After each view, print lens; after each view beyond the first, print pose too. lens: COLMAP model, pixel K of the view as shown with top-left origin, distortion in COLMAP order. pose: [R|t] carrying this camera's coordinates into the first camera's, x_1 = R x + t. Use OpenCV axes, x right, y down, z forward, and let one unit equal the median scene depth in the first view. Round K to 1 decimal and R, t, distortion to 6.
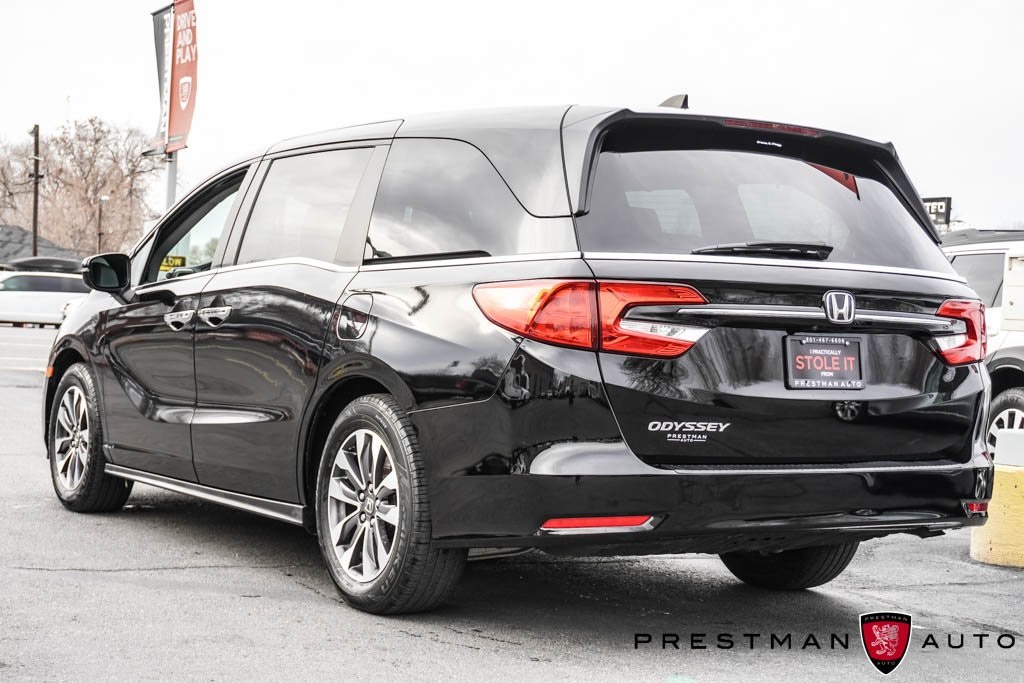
lens RADIAL K [[1686.9, 0, 512.0], [0, 1686.9, 341.5], [0, 0, 1]] dist [-0.018875, 0.082157]
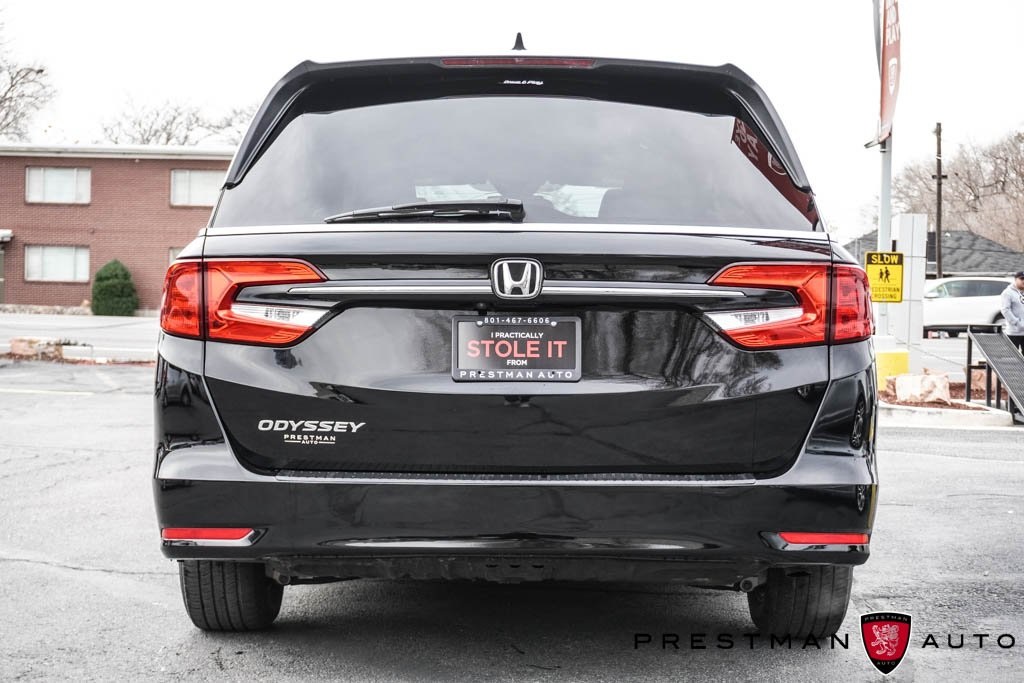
lens RADIAL K [[1789.1, 0, 512.0], [0, 1789.1, 341.5], [0, 0, 1]] dist [0.016596, 0.149537]
pose [[0.841671, -0.022266, -0.539531, 0.653524], [0.018749, 0.999752, -0.012011, 0.019754], [0.539665, -0.000006, 0.841880, 0.282998]]
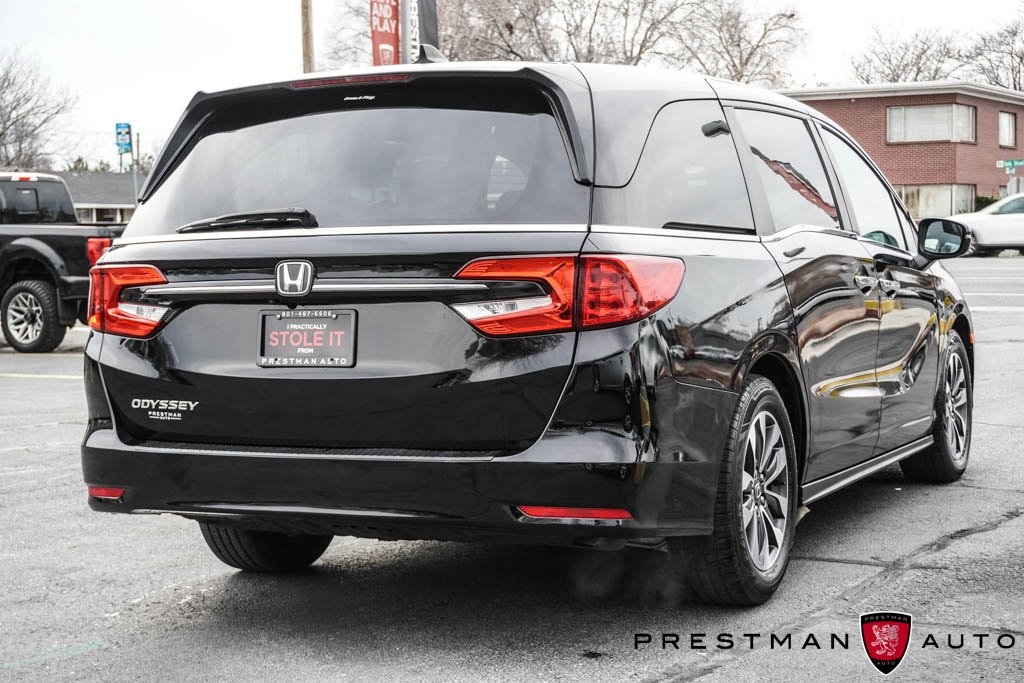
lens RADIAL K [[1789.1, 0, 512.0], [0, 1789.1, 341.5], [0, 0, 1]] dist [0.016596, 0.149537]
pose [[0.530139, -0.007933, -0.847874, 1.088461], [0.035621, 0.999282, 0.012923, 0.005804], [0.847162, -0.037053, 0.530041, 0.584268]]
